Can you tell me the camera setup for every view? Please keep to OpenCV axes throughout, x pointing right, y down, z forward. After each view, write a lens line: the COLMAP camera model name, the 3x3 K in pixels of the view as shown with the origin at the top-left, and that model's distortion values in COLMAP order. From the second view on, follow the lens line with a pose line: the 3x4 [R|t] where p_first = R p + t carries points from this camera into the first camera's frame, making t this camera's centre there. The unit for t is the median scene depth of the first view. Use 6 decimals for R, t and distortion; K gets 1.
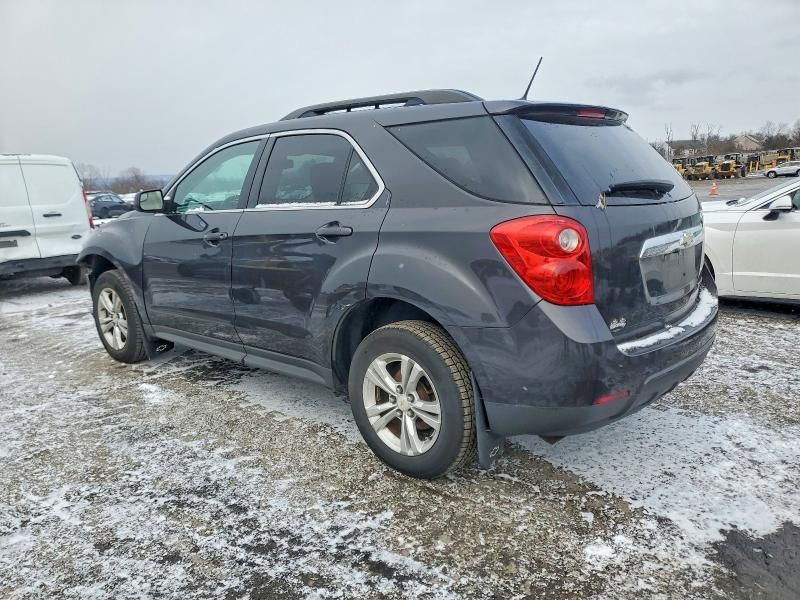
lens RADIAL K [[646.4, 0, 400.0], [0, 646.4, 300.0], [0, 0, 1]] dist [0.012174, -0.001238]
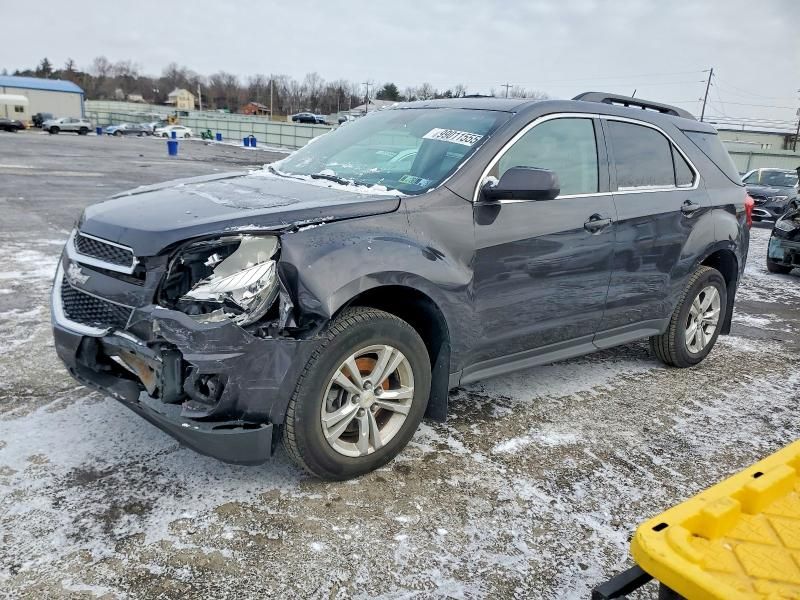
lens RADIAL K [[646.4, 0, 400.0], [0, 646.4, 300.0], [0, 0, 1]] dist [0.012174, -0.001238]
pose [[0.130503, -0.185683, 0.973905, -1.394810], [0.130762, 0.976948, 0.168741, -0.206542], [-0.982787, 0.105328, 0.151774, 1.303554]]
